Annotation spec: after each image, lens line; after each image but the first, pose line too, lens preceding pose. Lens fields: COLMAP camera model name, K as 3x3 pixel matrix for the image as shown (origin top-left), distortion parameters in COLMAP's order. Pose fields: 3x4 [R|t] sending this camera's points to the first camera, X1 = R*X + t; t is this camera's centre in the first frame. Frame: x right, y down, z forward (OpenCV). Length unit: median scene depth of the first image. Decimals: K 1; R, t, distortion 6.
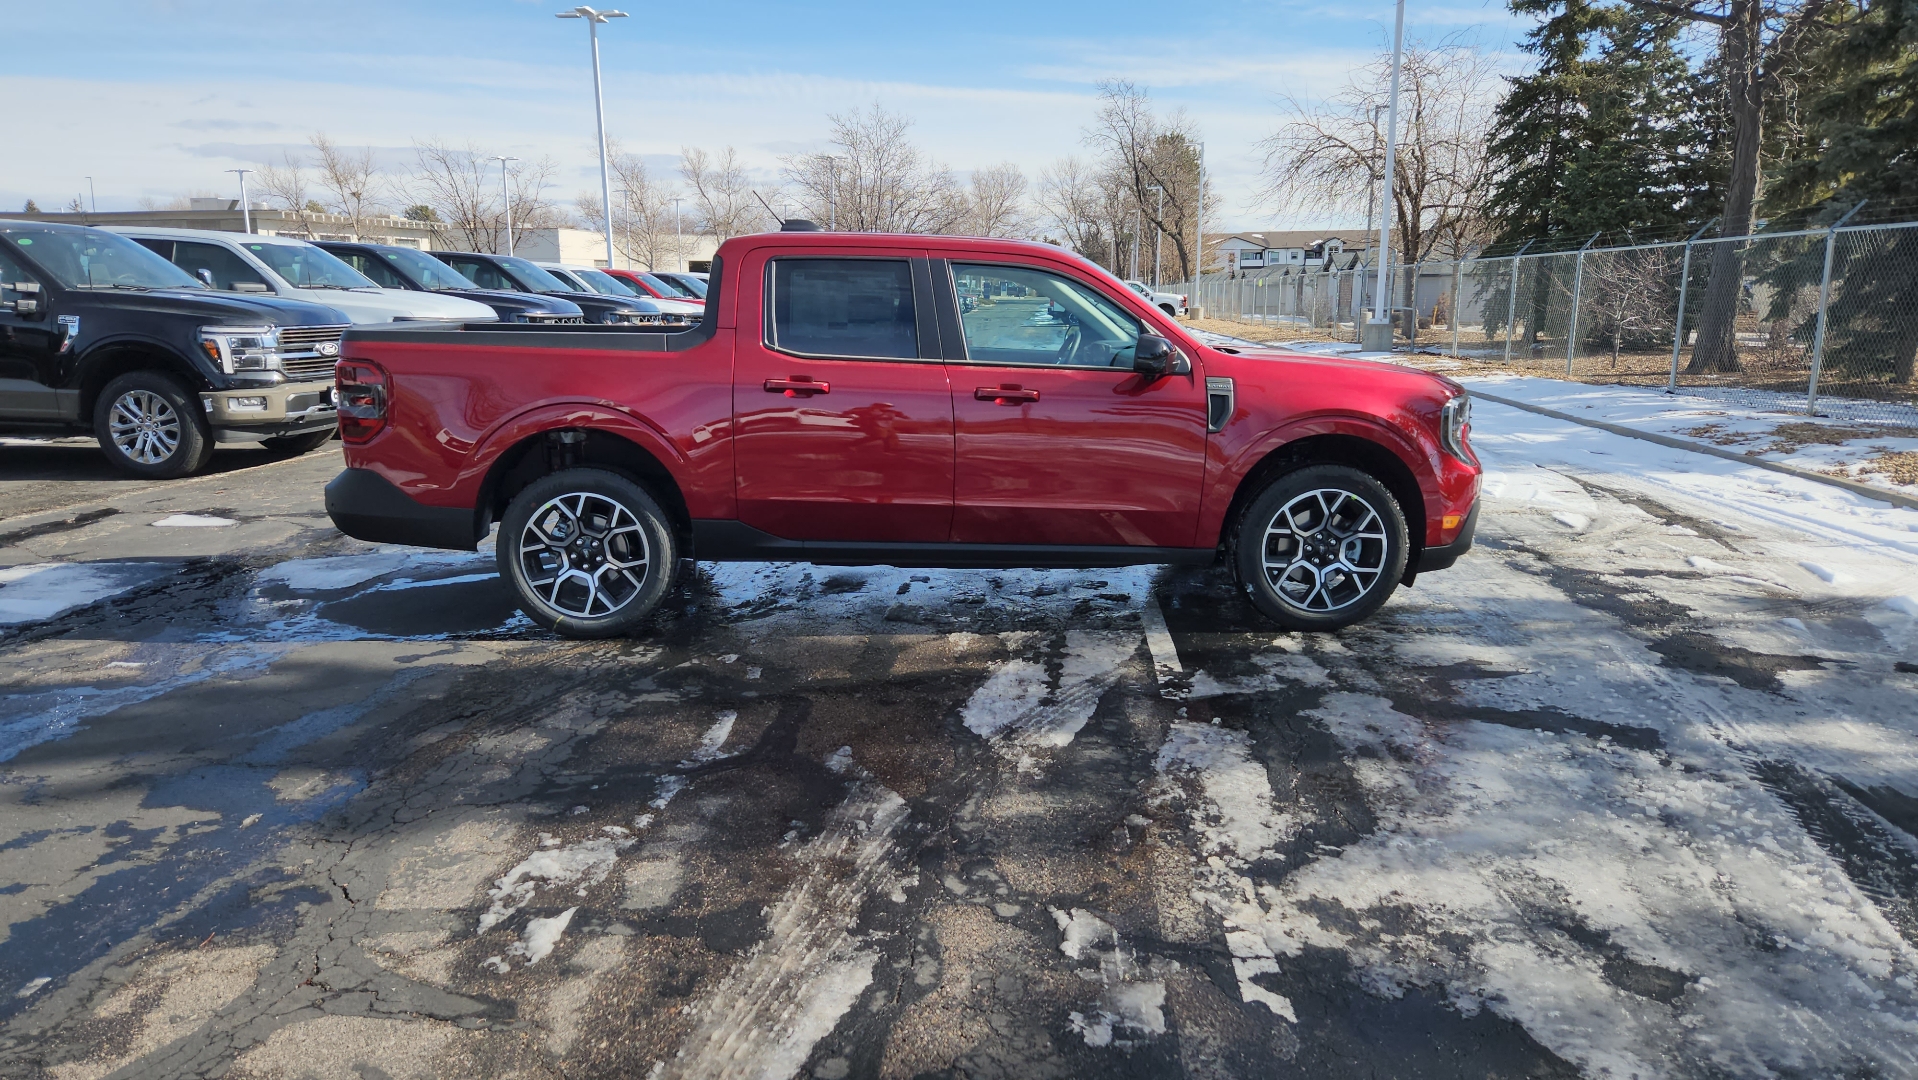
lens RADIAL K [[1275.4, 0, 922.5], [0, 1275.4, 544.4], [0, 0, 1]] dist [0.069265, -0.051751]
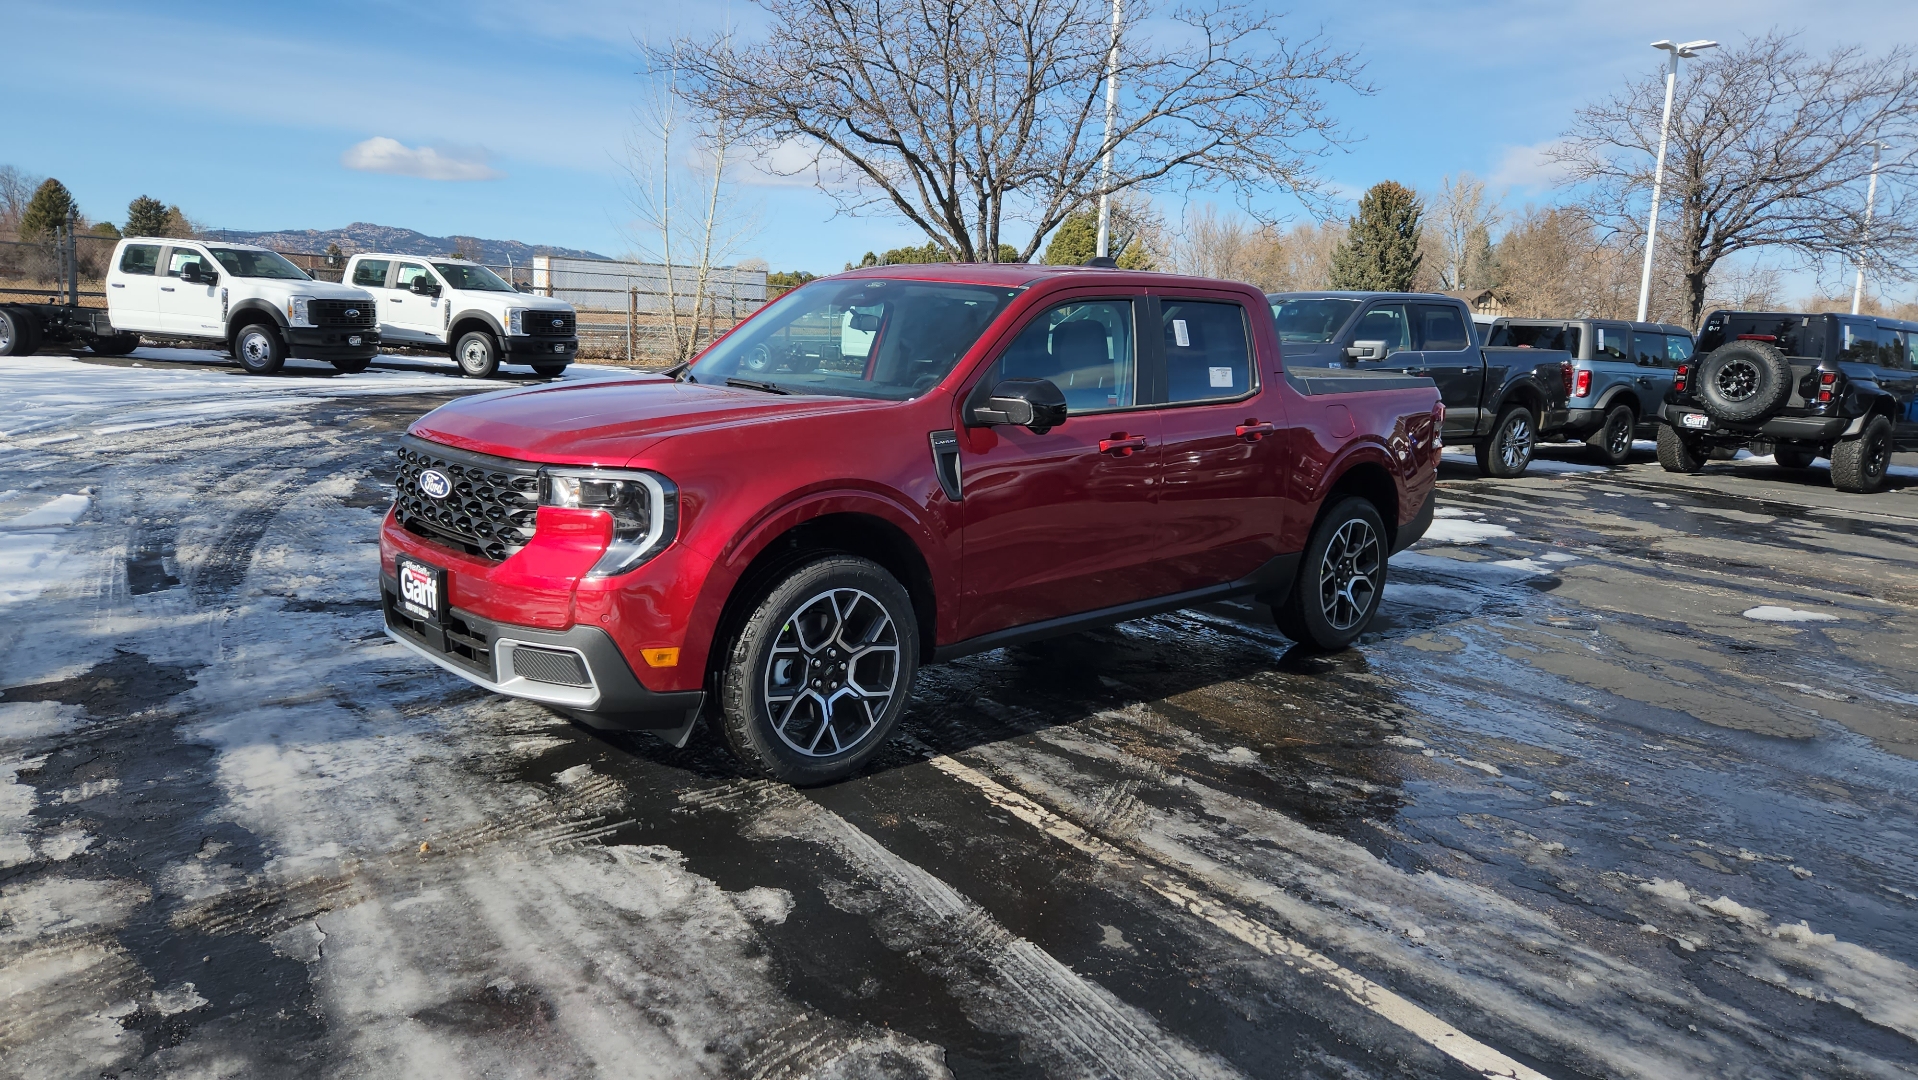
lens RADIAL K [[1275.4, 0, 926.8], [0, 1275.4, 532.4], [0, 0, 1]] dist [0.069265, -0.051751]
pose [[-0.759452, 0.067210, -0.647082, 0.735341], [-0.173183, 0.937872, 0.300671, -0.366237], [0.627088, 0.340409, -0.700630, 1.871223]]
